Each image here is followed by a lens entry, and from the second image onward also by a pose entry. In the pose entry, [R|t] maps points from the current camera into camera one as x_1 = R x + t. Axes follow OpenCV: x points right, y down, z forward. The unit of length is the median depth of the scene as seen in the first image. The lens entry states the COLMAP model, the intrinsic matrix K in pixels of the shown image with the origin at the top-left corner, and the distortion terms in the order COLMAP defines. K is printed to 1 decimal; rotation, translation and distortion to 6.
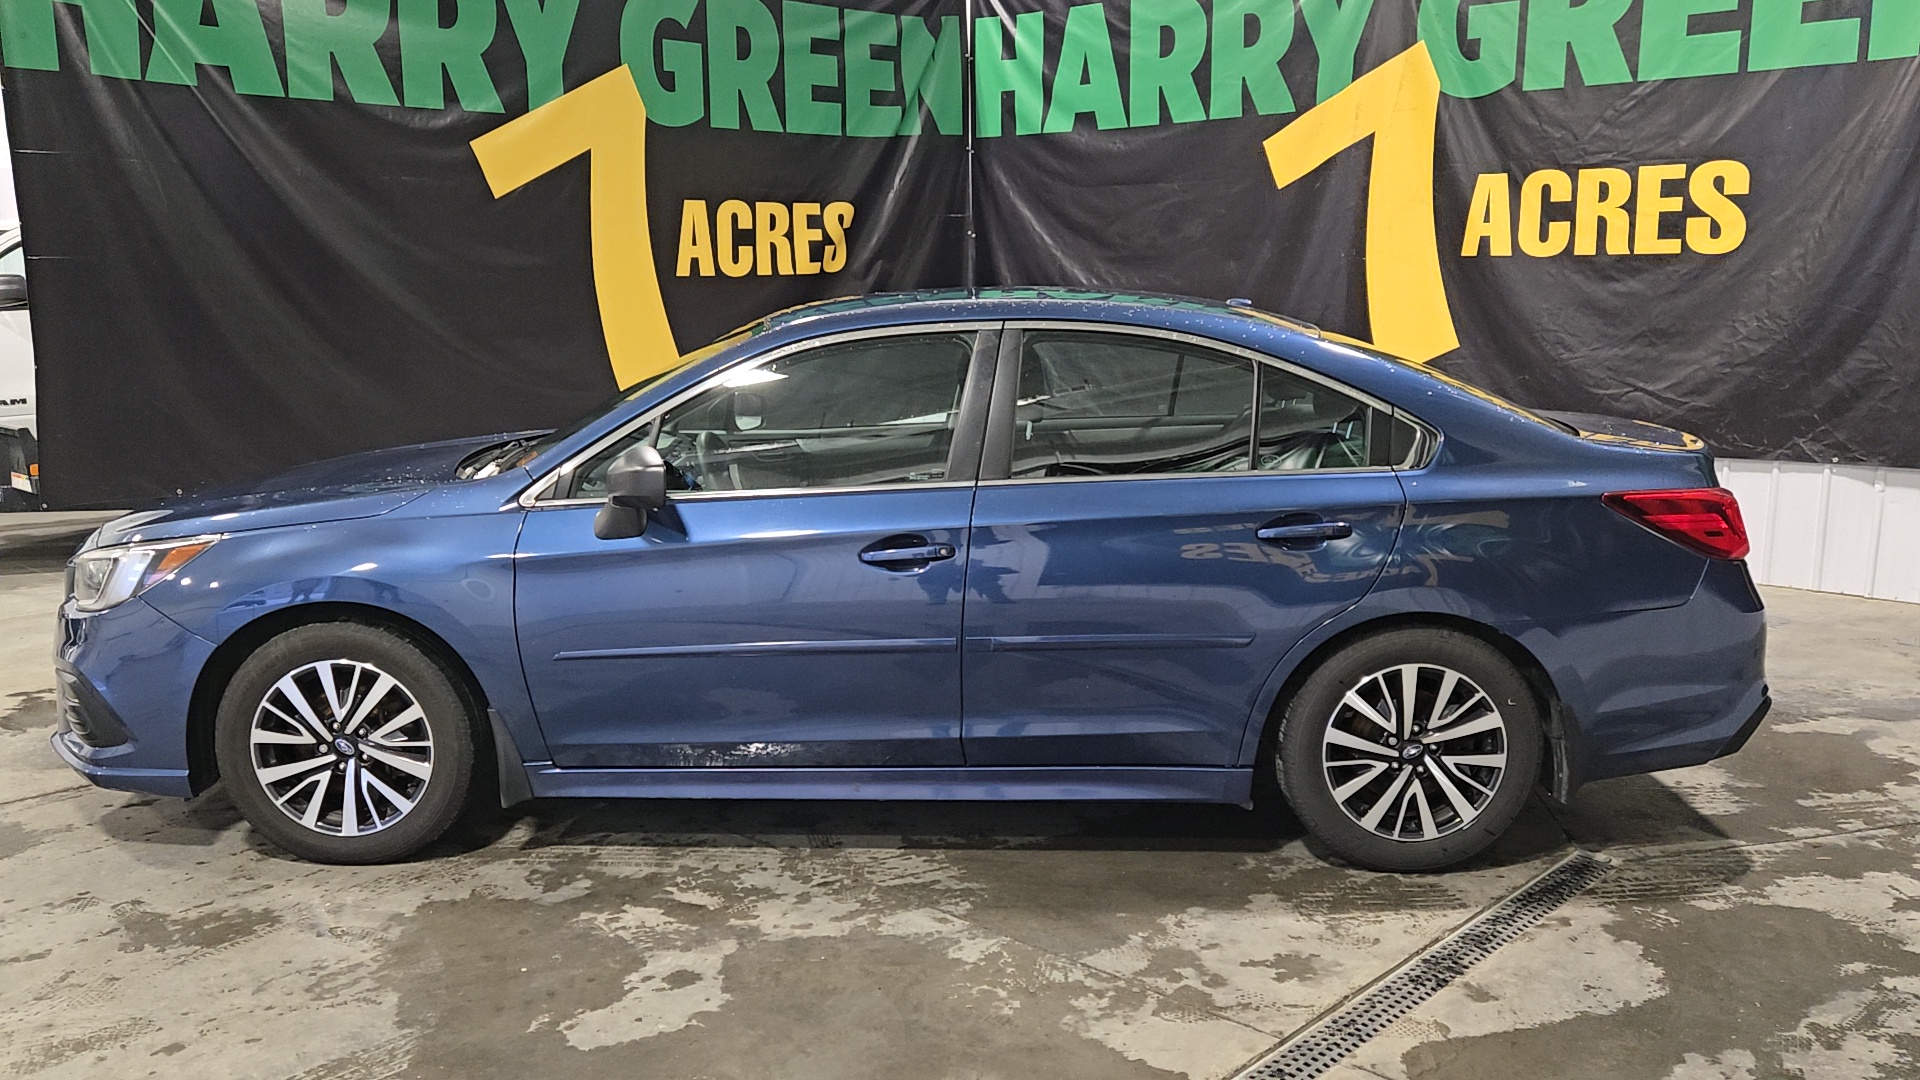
lens RADIAL K [[1577.6, 0, 933.4], [0, 1577.6, 535.2], [0, 0, 1]] dist [0.026730, -0.014705]
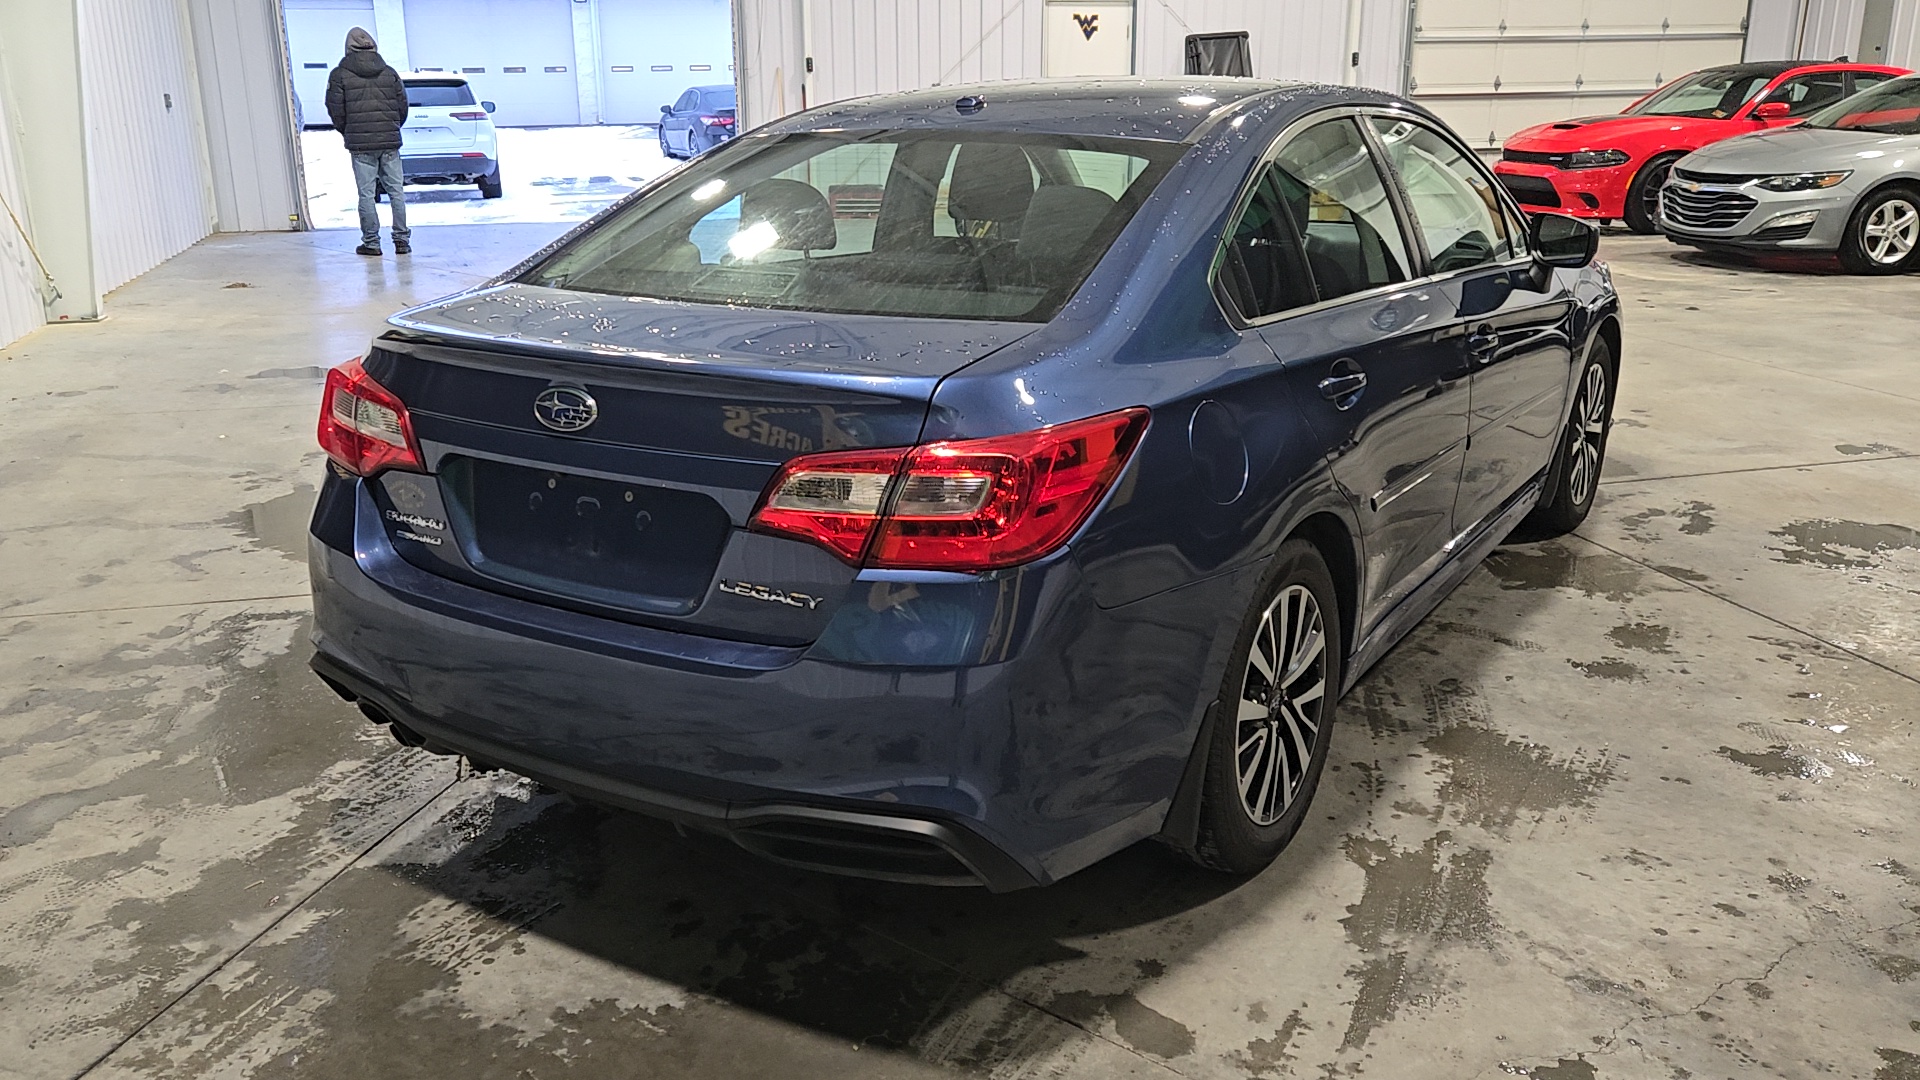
lens RADIAL K [[1572.1, 0, 942.3], [0, 1572.1, 569.2], [0, 0, 1]] dist [0.026960, -0.011185]
pose [[-0.528446, 0.259014, -0.808490, 0.529059], [-0.129593, 0.916551, 0.378338, -0.138427], [0.839018, 0.304706, -0.450781, 0.868715]]
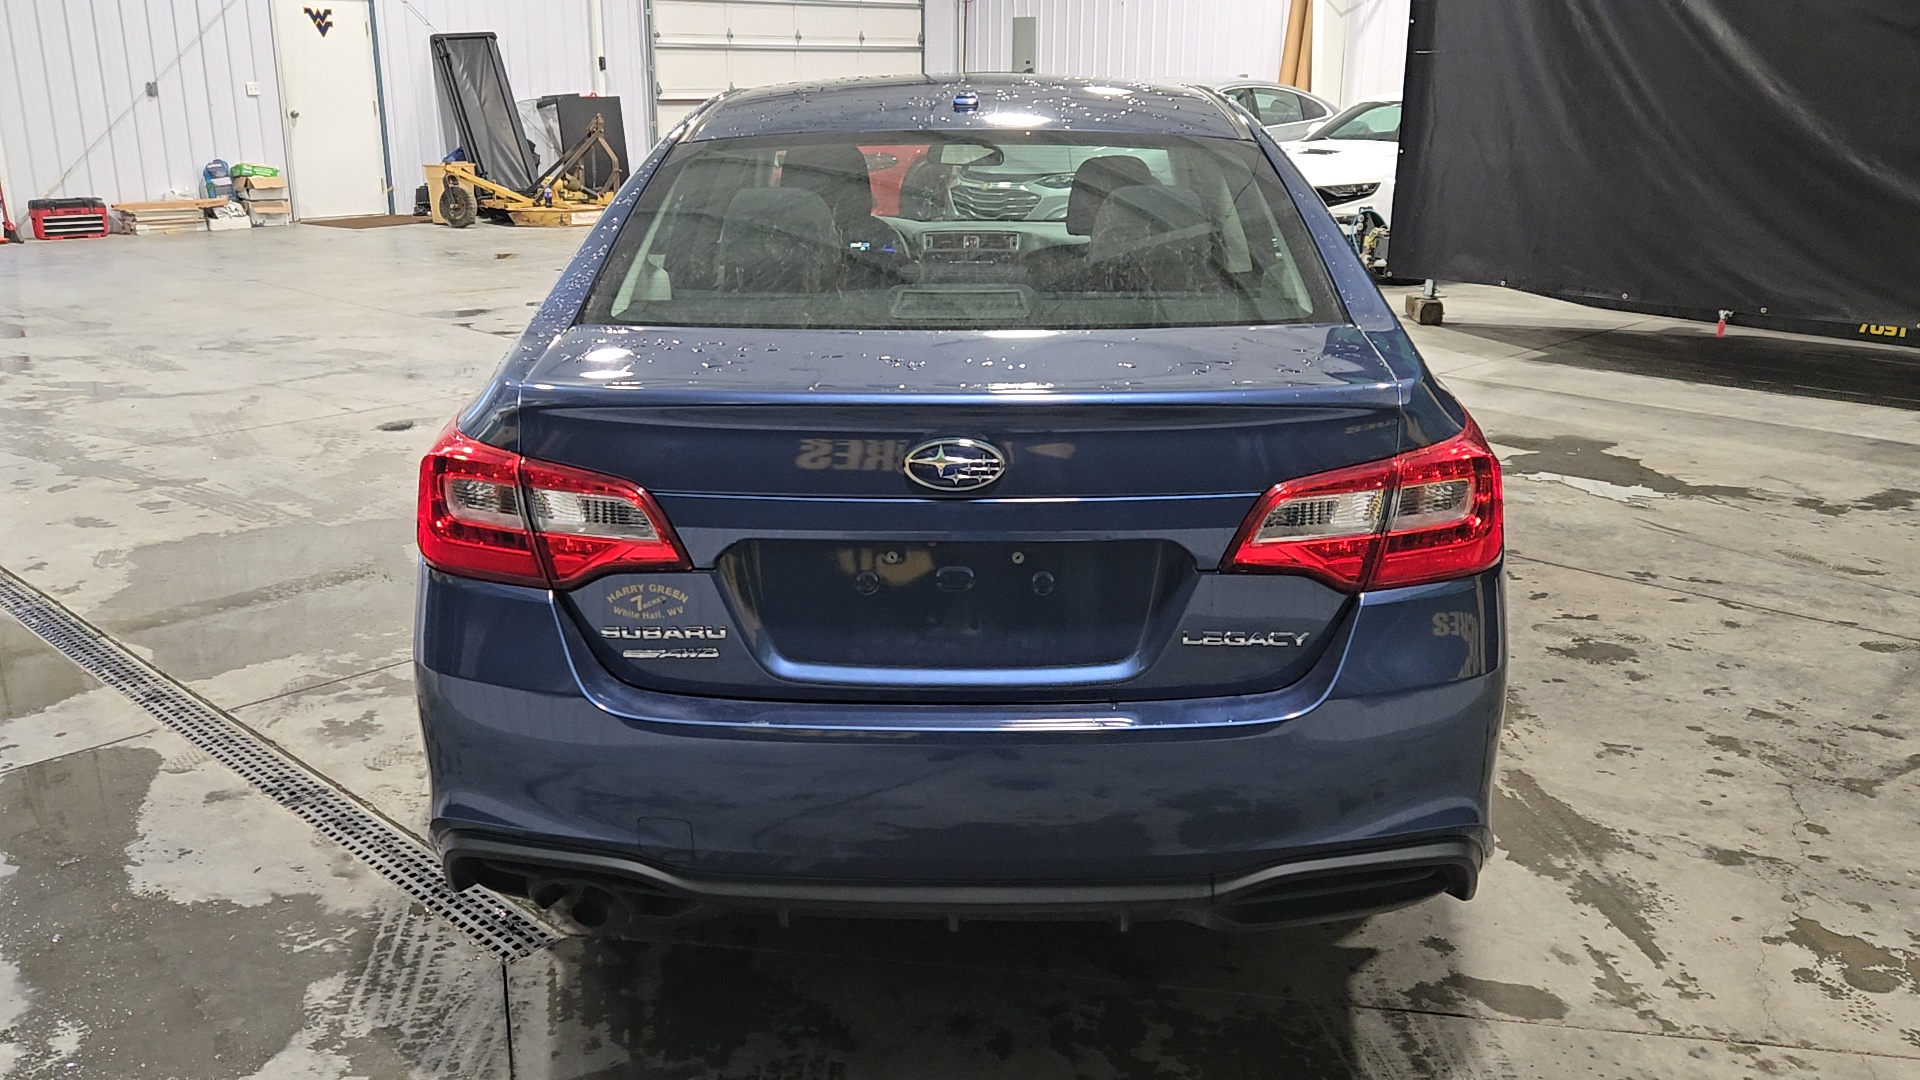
lens RADIAL K [[1572.1, 0, 942.3], [0, 1572.1, 569.2], [0, 0, 1]] dist [0.026960, -0.011185]
pose [[-0.013484, 0.298905, -0.954188, 0.563806], [-0.163600, 0.940755, 0.297009, -0.097107], [0.986435, 0.160110, 0.036216, 0.628676]]
